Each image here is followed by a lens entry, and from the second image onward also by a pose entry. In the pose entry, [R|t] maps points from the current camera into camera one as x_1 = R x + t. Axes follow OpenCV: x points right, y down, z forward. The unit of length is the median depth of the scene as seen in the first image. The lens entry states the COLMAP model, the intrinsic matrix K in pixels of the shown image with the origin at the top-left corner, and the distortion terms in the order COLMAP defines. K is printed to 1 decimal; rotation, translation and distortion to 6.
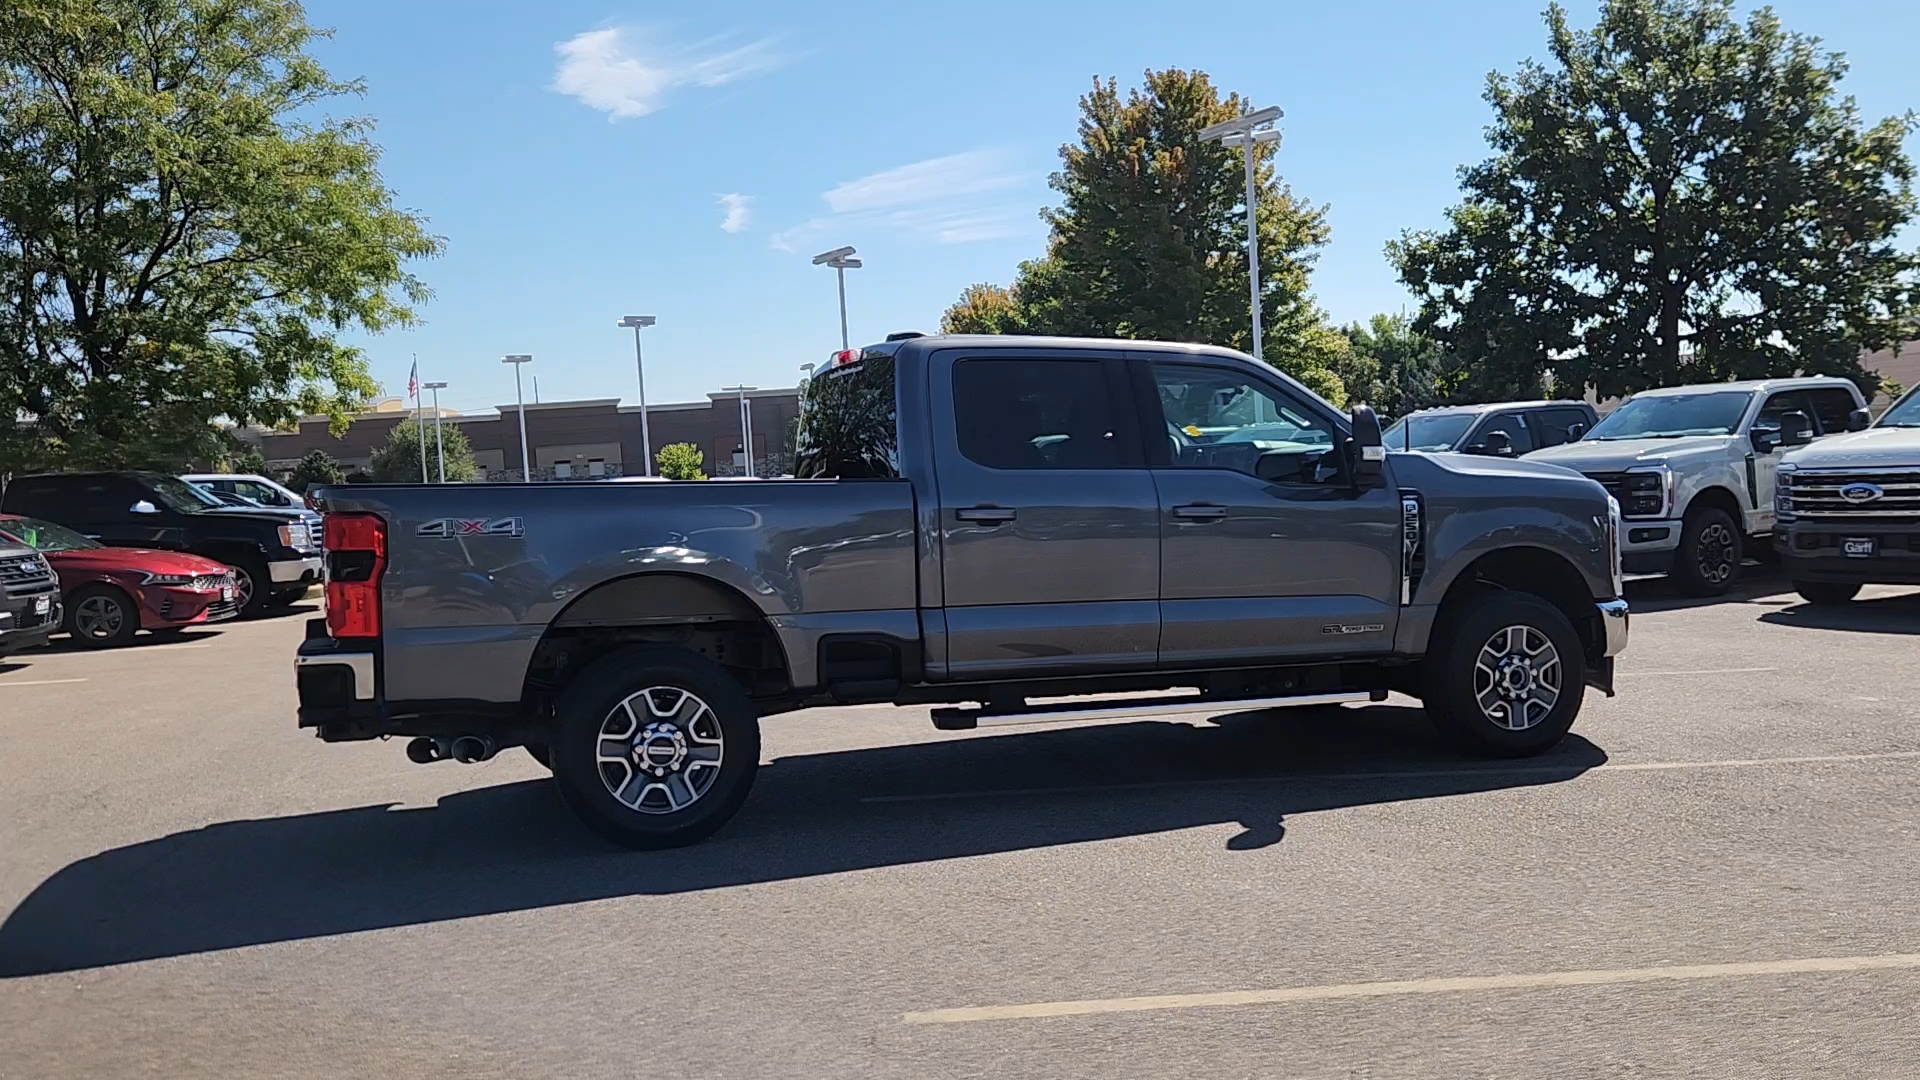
lens RADIAL K [[1624.8, 0, 949.2], [0, 1624.8, 537.2], [0, 0, 1]] dist [0.033073, -0.027358]
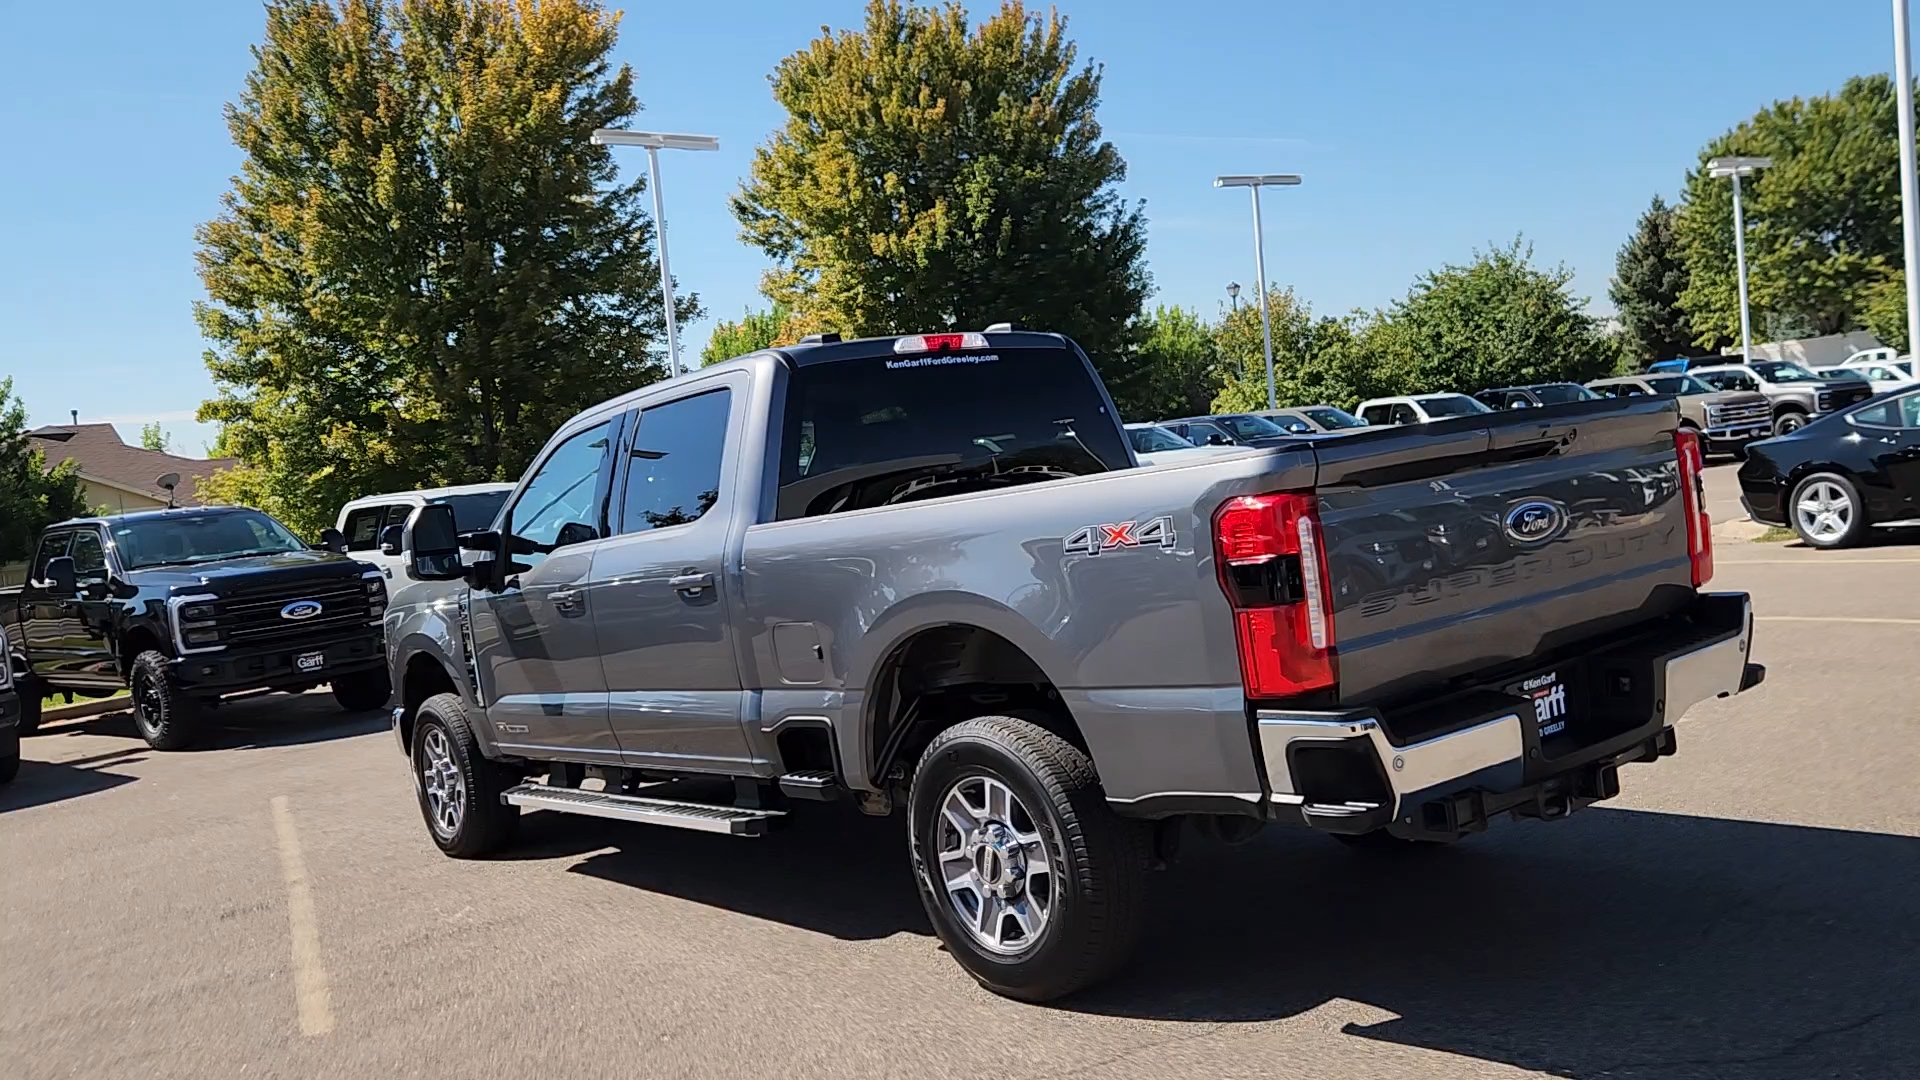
lens RADIAL K [[1624.8, 0, 939.4], [0, 1624.8, 545.2], [0, 0, 1]] dist [0.033073, -0.027358]
pose [[-0.298853, 0.038619, 0.953518, -0.774671], [0.167937, 0.985716, 0.012712, -0.022424], [-0.939406, 0.163929, -0.301069, 1.195617]]
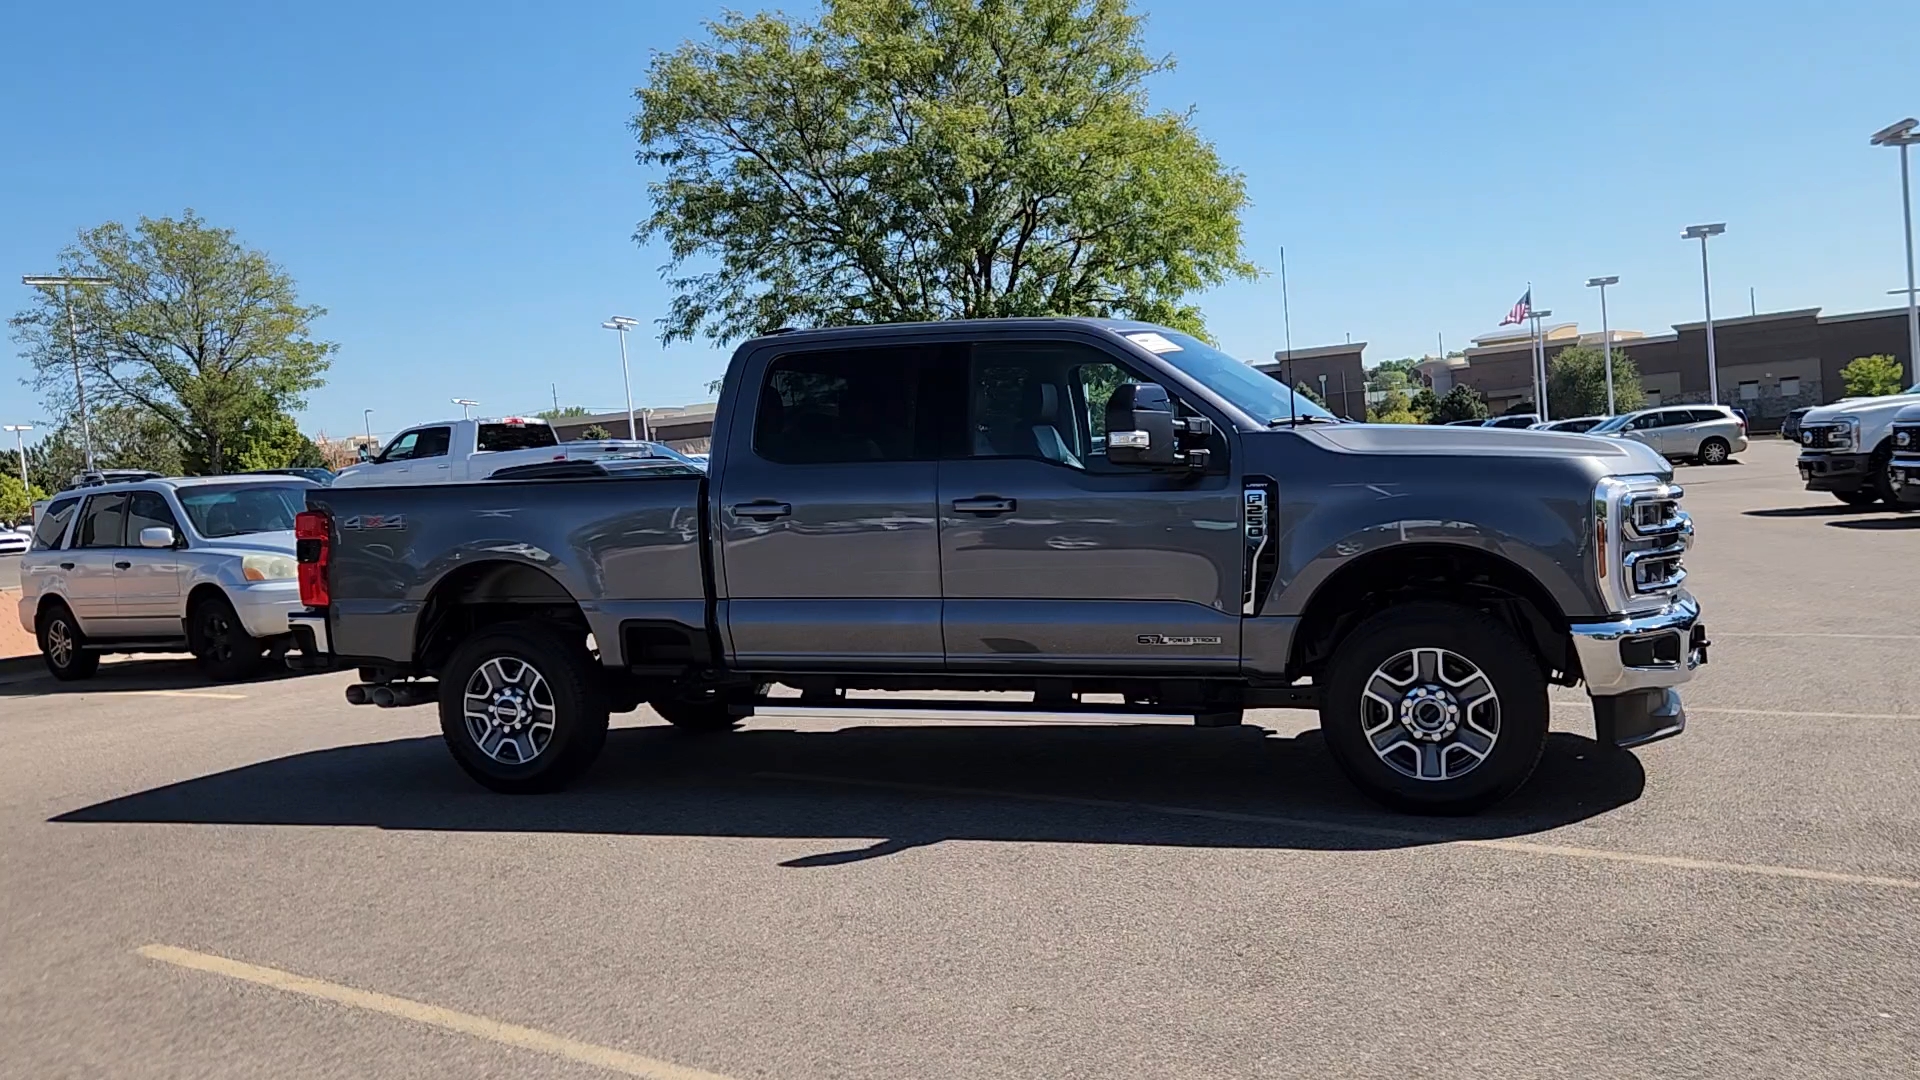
lens RADIAL K [[1624.8, 0, 945.4], [0, 1624.8, 544.4], [0, 0, 1]] dist [0.033073, -0.027358]
pose [[0.753570, 0.021417, -0.657018, 0.665233], [0.010724, 0.998936, 0.044864, -0.031376], [0.657280, -0.040854, 0.752539, 0.257285]]
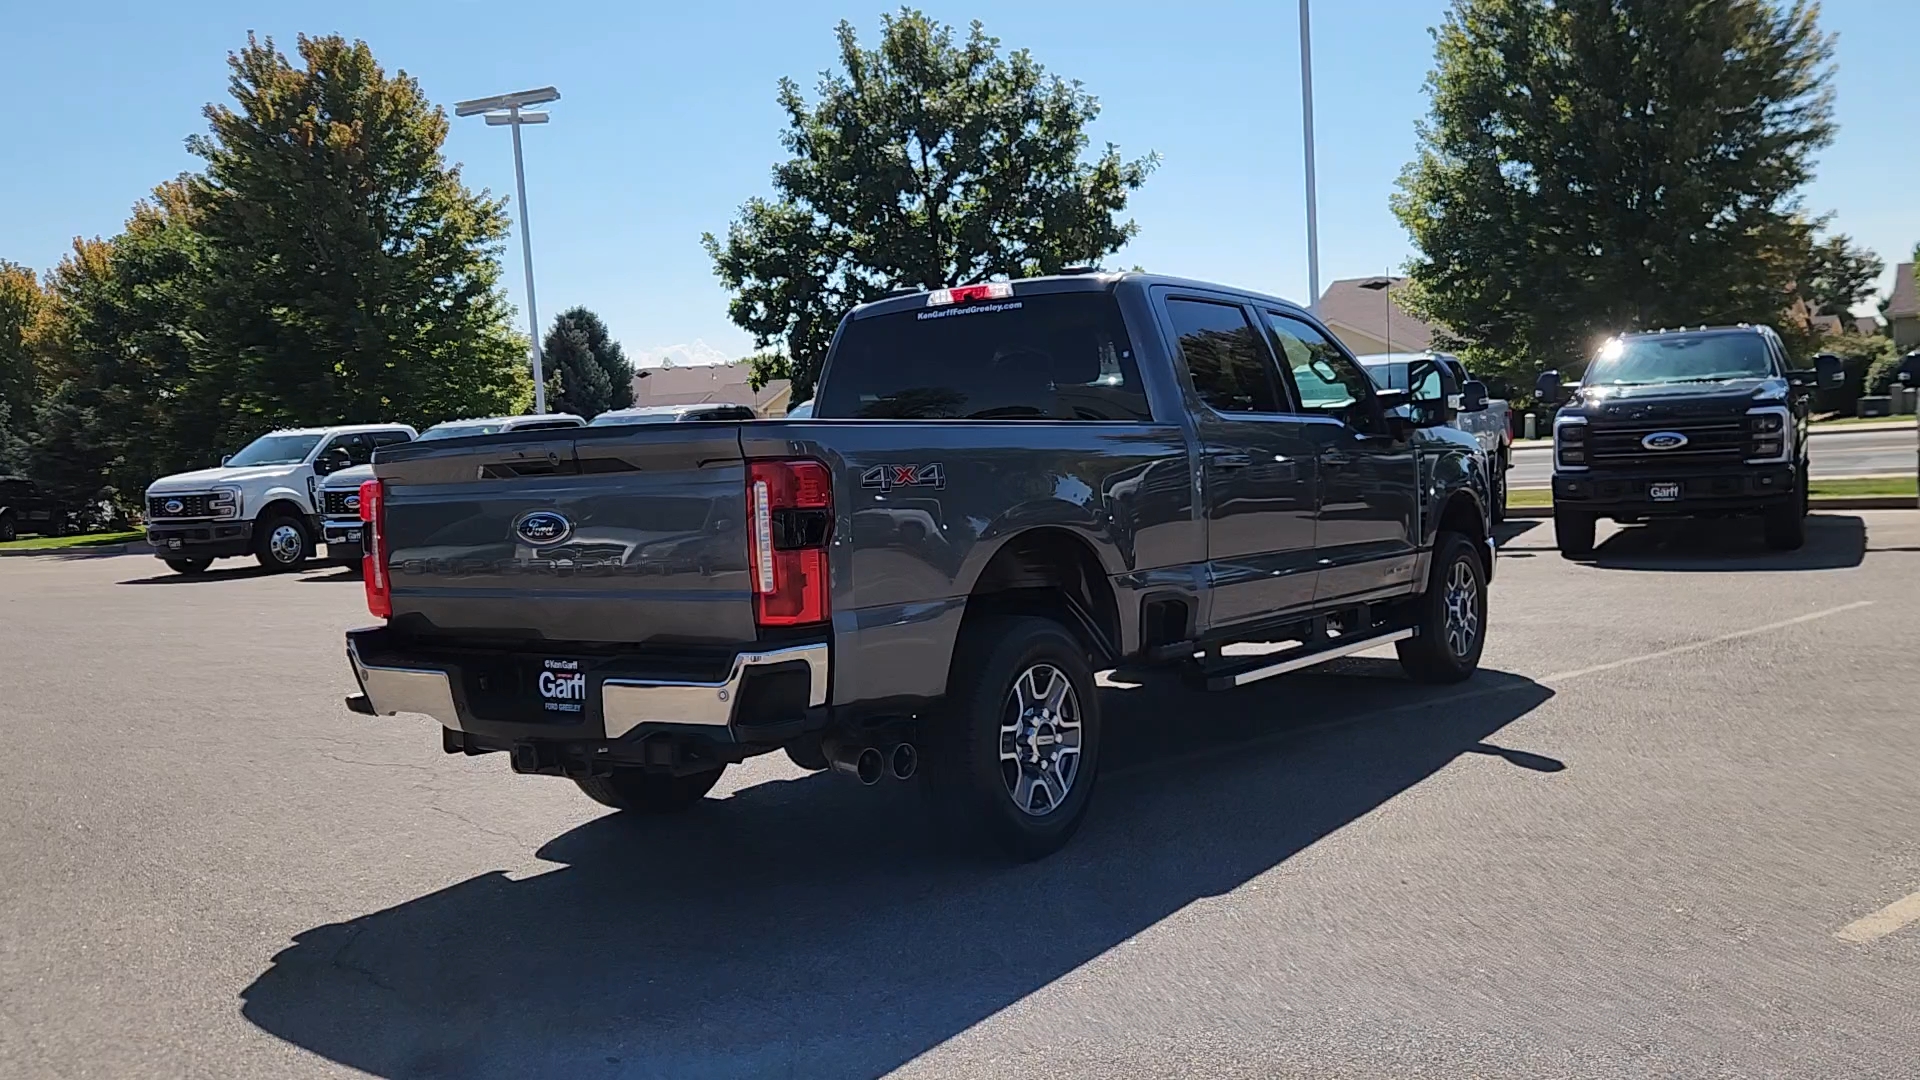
lens RADIAL K [[1624.8, 0, 949.6], [0, 1624.8, 540.3], [0, 0, 1]] dist [0.033073, -0.027358]
pose [[0.833056, -0.039280, 0.551792, -0.539884], [0.040767, 0.999123, 0.009578, 0.014024], [-0.551684, 0.014516, 0.833927, 0.255930]]
